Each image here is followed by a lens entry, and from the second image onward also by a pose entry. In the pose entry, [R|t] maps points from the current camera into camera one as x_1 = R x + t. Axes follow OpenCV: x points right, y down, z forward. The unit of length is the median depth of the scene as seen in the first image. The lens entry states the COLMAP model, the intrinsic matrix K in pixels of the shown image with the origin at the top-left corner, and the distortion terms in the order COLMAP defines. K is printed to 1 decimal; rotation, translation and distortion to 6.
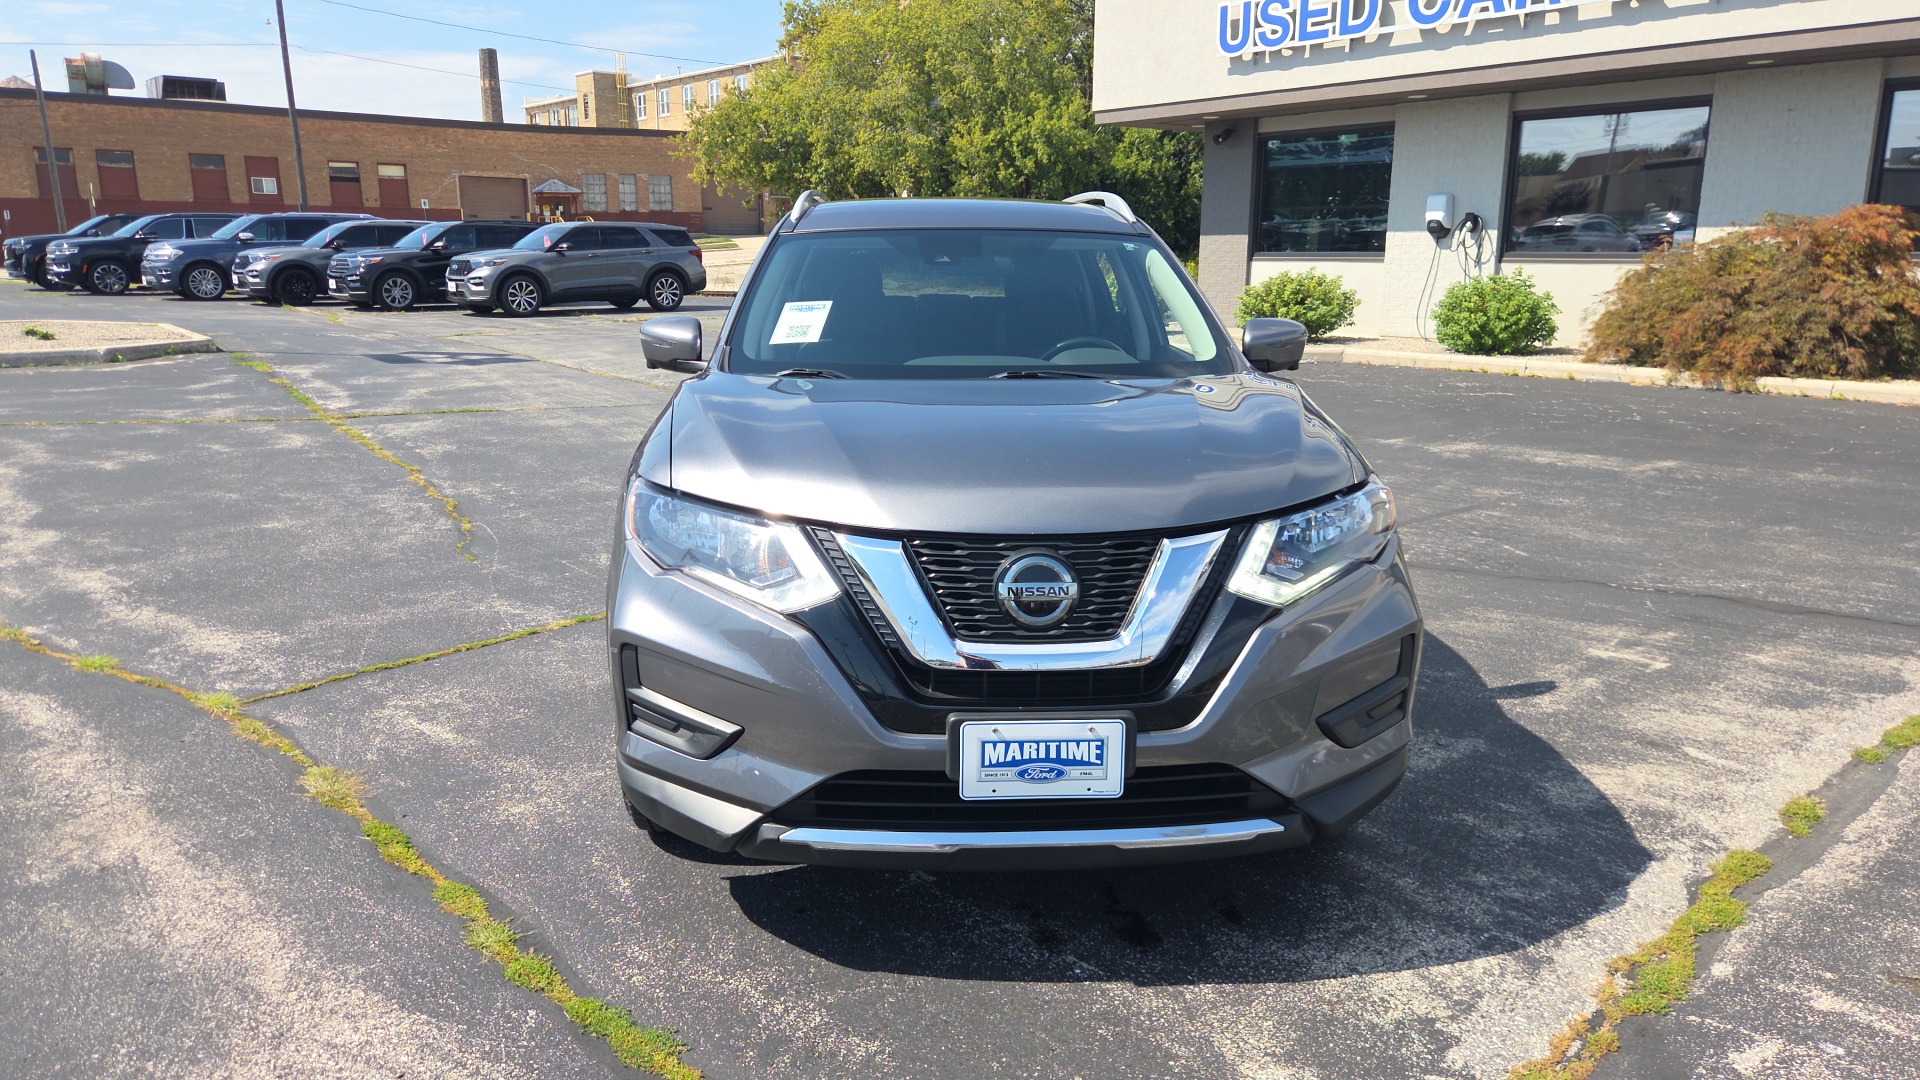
lens RADIAL K [[1293.0, 0, 974.1], [0, 1293.0, 534.1], [0, 0, 1]] dist [0.059465, -0.043012]
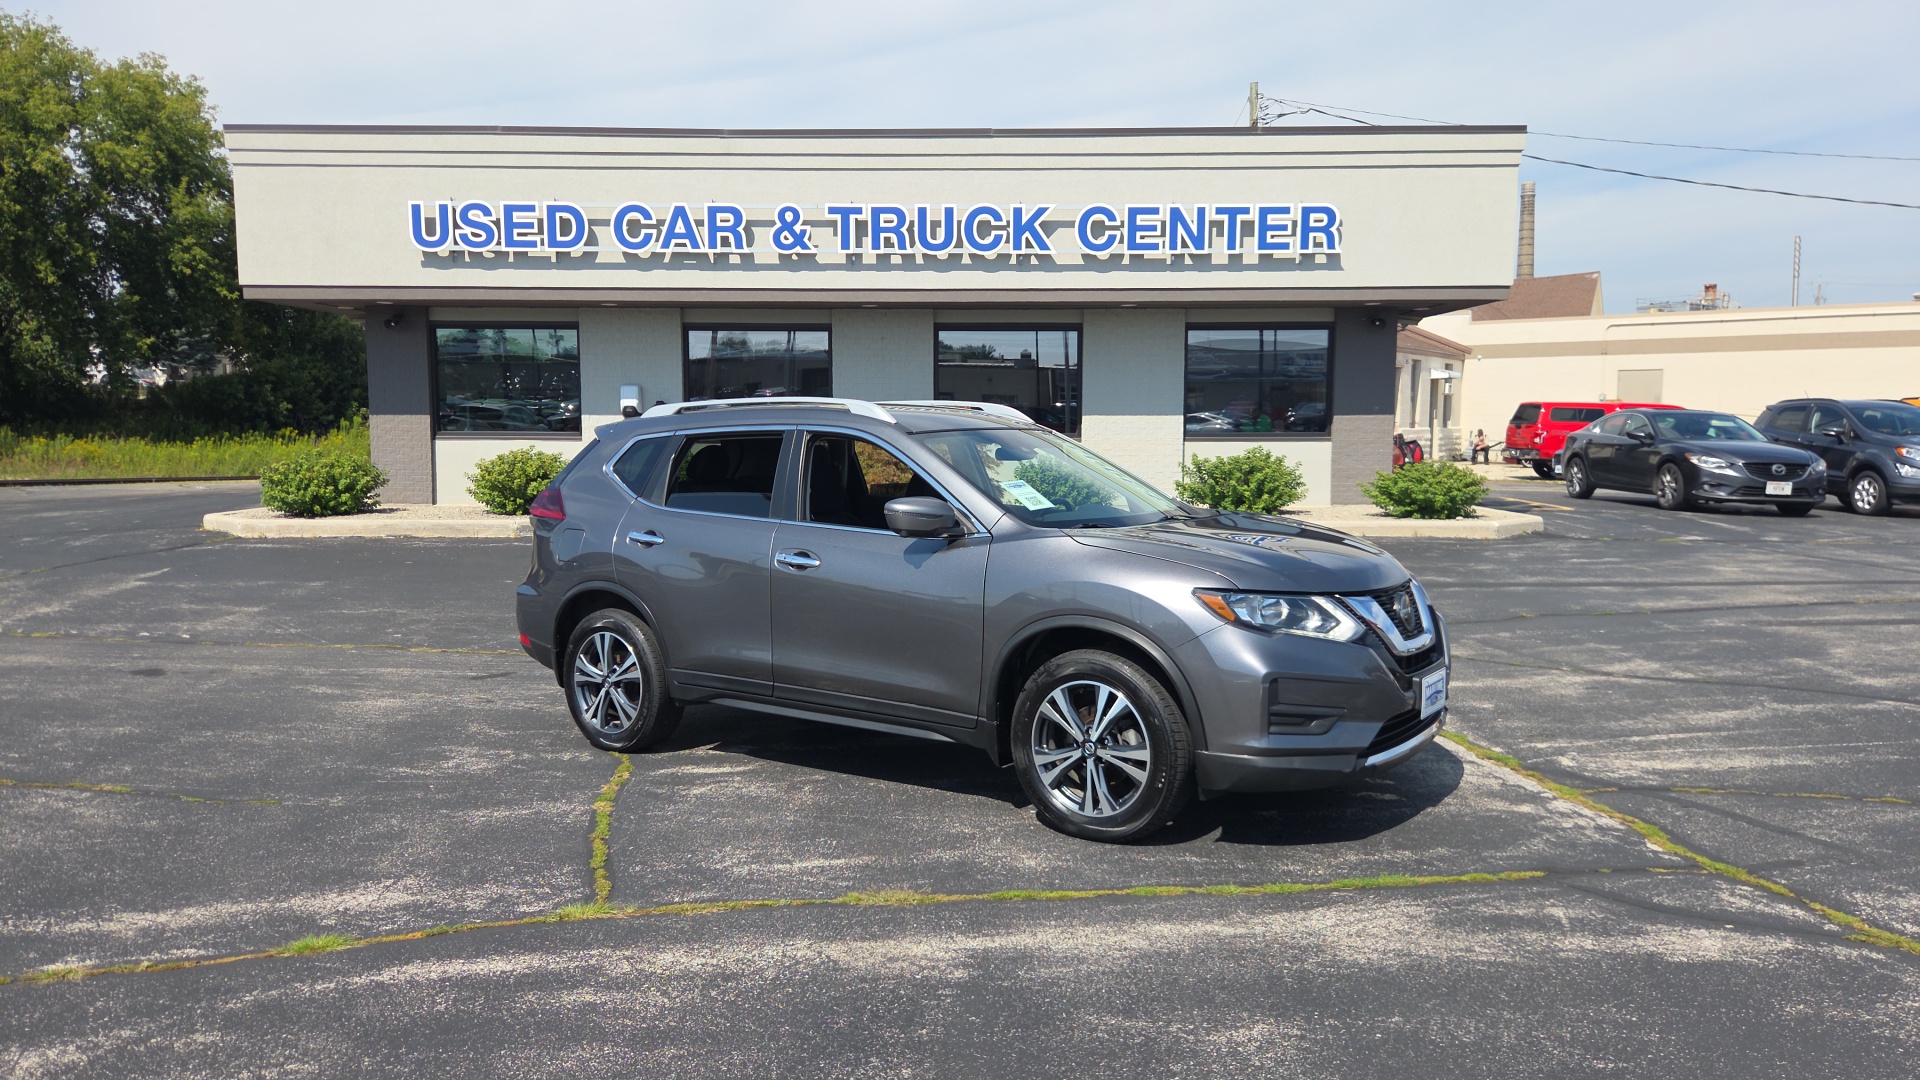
lens RADIAL K [[1293.0, 0, 958.0], [0, 1293.0, 544.5], [0, 0, 1]] dist [0.059465, -0.043012]
pose [[0.633782, -0.075937, 0.769775, -0.359835], [0.167034, 0.985125, -0.040344, -0.018198], [-0.755261, 0.154148, 0.637039, 0.039720]]
